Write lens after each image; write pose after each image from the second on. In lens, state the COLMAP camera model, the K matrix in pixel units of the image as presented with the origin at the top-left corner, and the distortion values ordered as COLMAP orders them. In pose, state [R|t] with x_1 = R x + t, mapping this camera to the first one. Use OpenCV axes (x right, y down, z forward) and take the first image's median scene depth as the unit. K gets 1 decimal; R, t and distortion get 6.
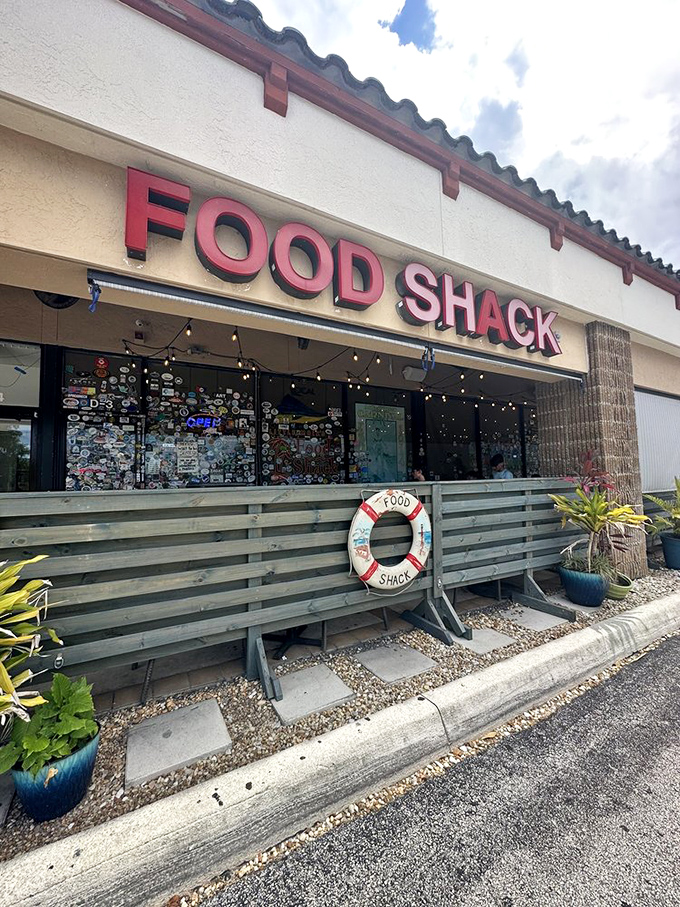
lens RADIAL K [[356.4, 0, 338.8], [0, 356.4, 454.9], [0, 0, 1]] dist [-0.002718, -0.000079]
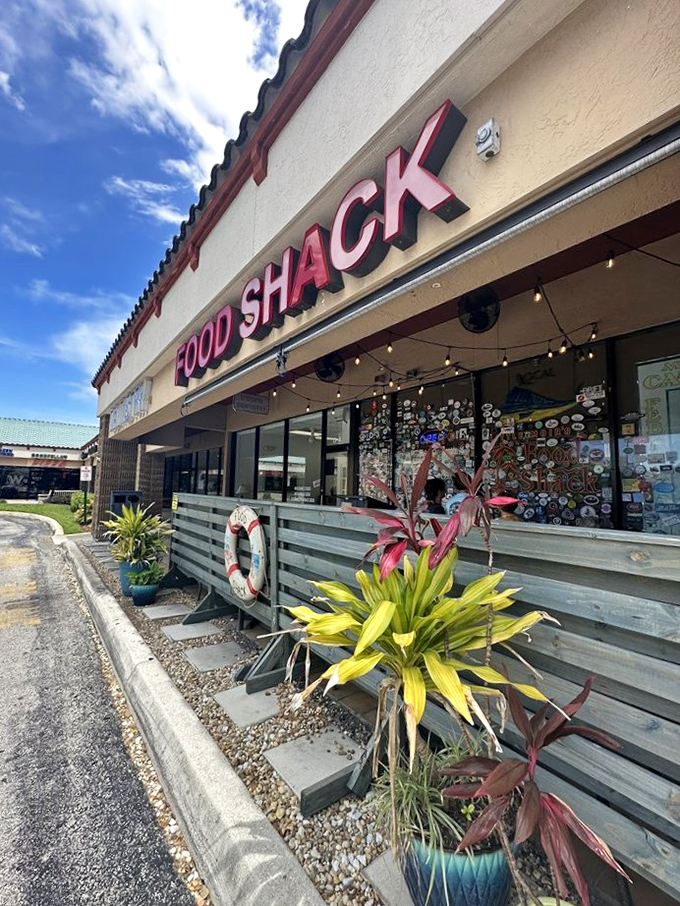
lens RADIAL K [[385.7, 0, 339.3], [0, 385.7, 451.2], [0, 0, 1]] dist [-0.007987, -0.000165]
pose [[0.170687, -0.071656, -0.982716, 0.726719], [0.035392, 0.997154, -0.066562, 0.012391], [0.984690, -0.023419, 0.172737, 0.584775]]
